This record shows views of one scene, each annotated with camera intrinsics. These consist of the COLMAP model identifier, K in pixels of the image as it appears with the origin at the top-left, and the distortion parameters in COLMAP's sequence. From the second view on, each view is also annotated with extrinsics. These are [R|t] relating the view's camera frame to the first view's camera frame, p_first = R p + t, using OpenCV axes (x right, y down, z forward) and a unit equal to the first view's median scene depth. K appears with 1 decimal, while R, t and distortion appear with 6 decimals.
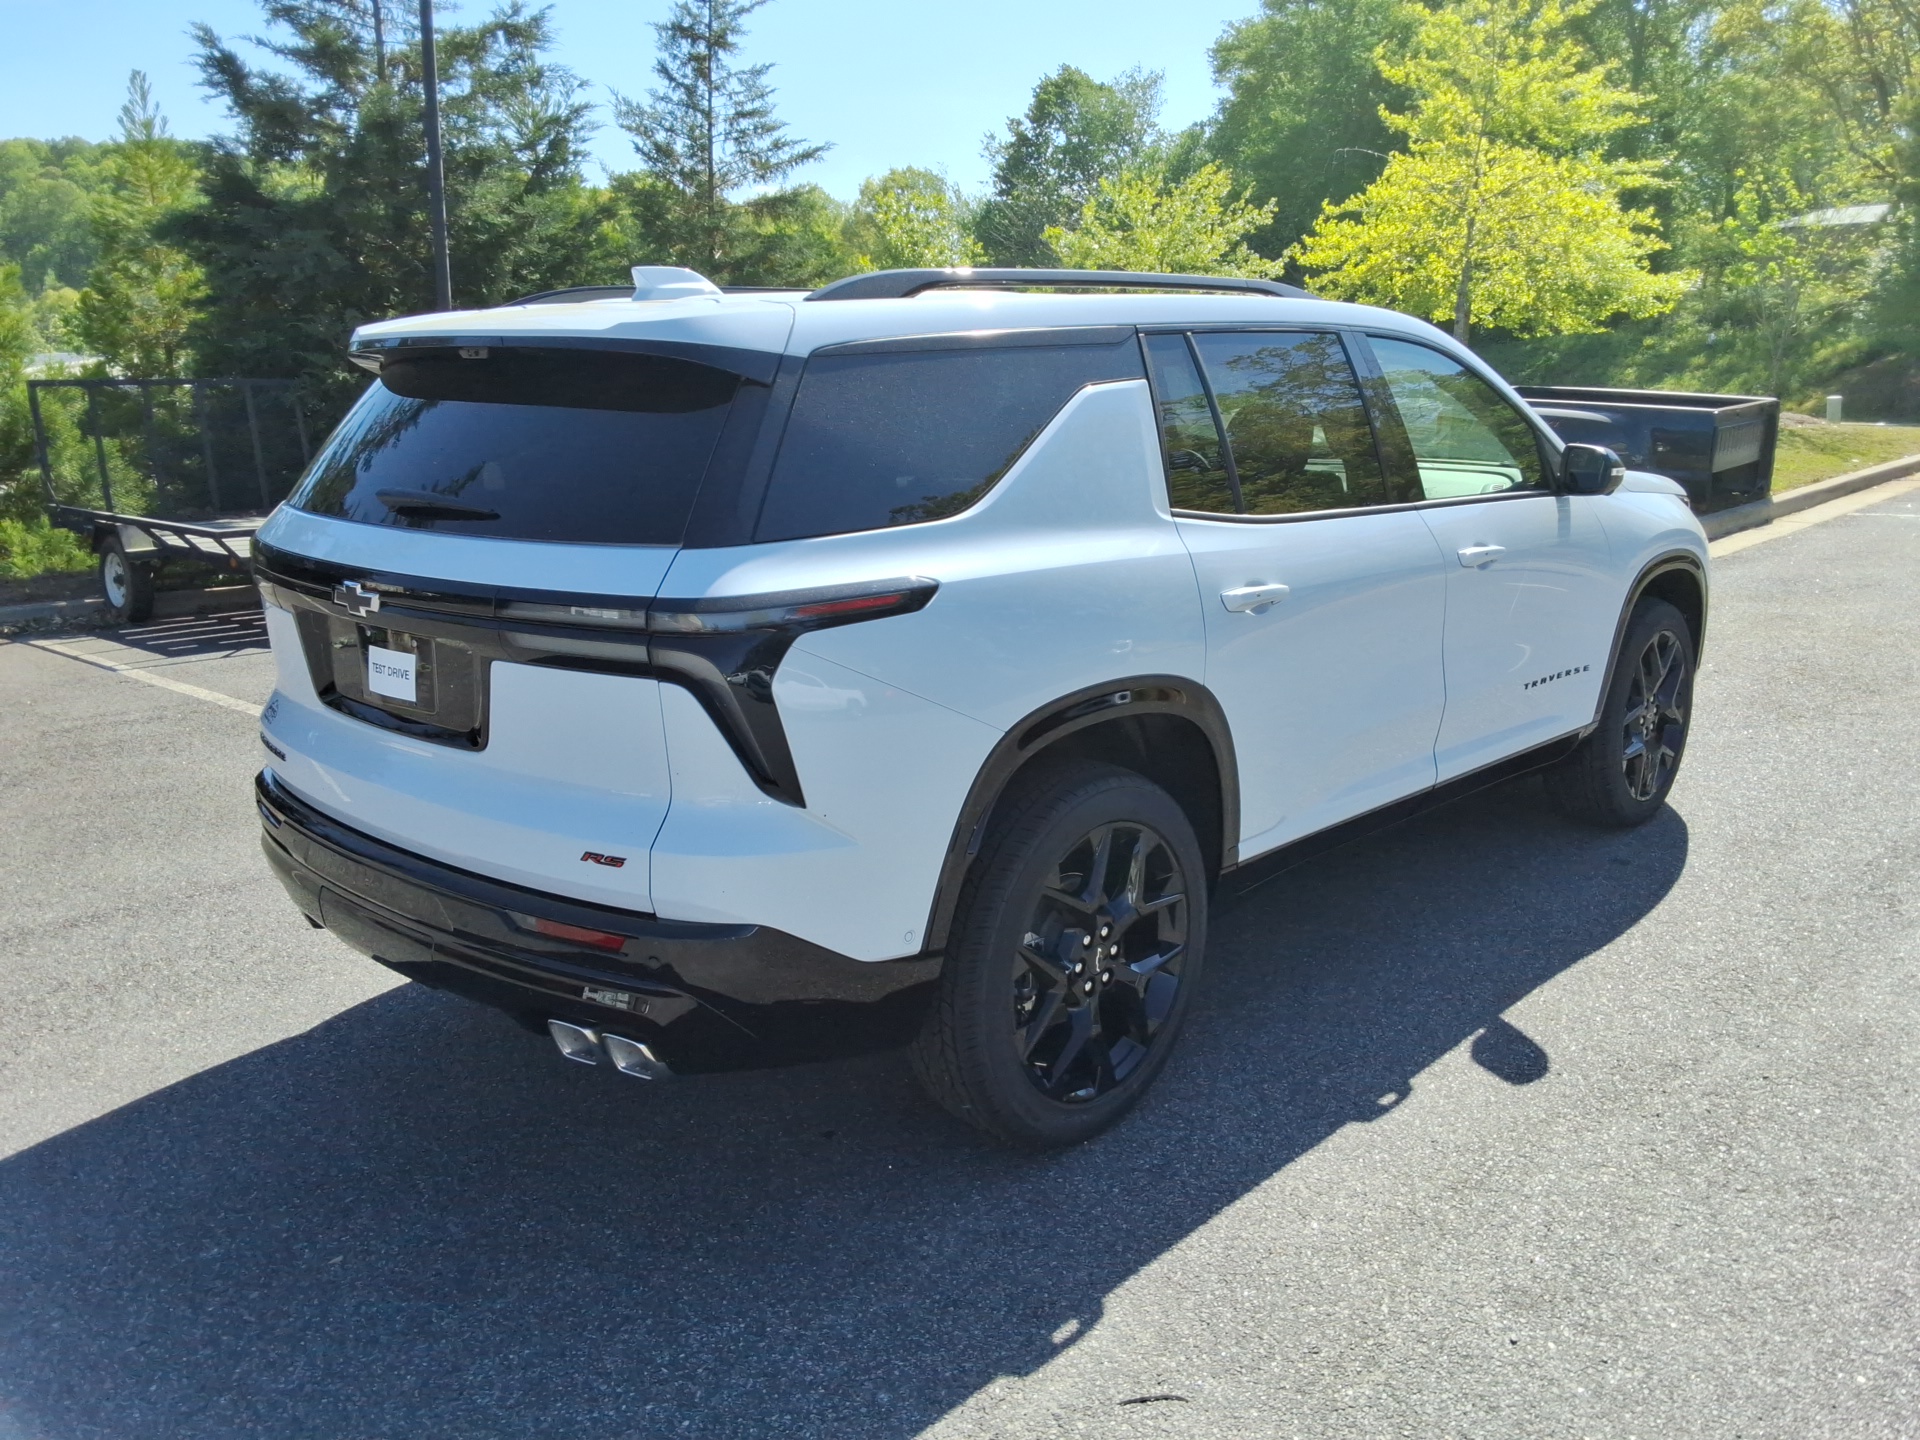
lens RADIAL K [[1556.0, 0, 971.2], [0, 1556.0, 707.1], [0, 0, 1]] dist [0.078920, -0.136312]
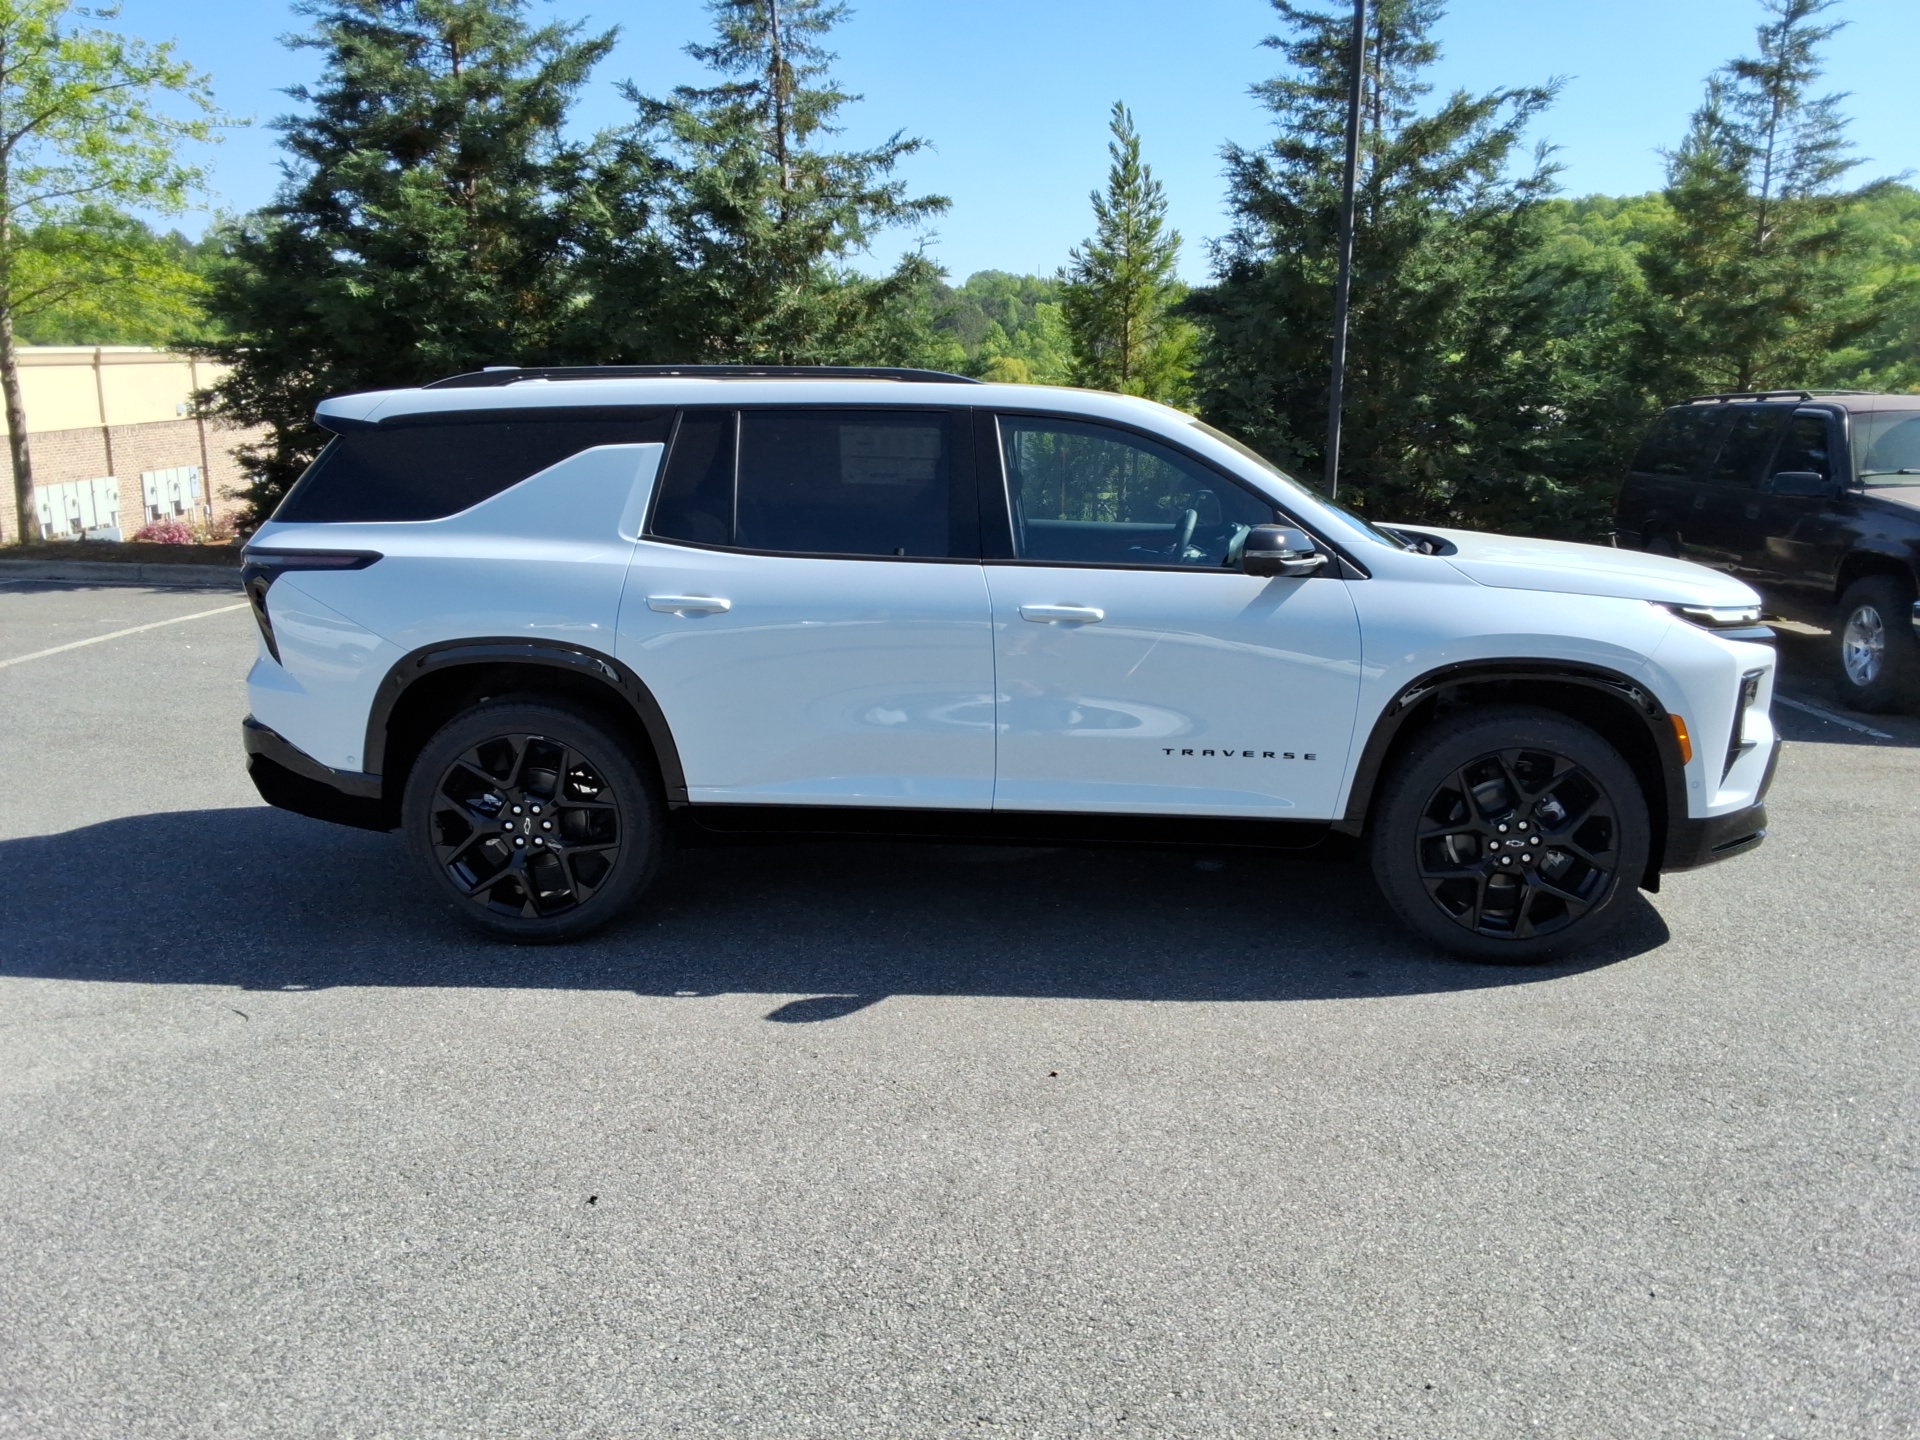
lens RADIAL K [[1556.0, 0, 971.2], [0, 1556.0, 707.1], [0, 0, 1]] dist [0.078920, -0.136312]
pose [[0.639331, 0.155501, -0.753044, 0.949717], [-0.174713, 0.983100, 0.054676, -0.068869], [0.748820, 0.096610, 0.655694, 0.210569]]
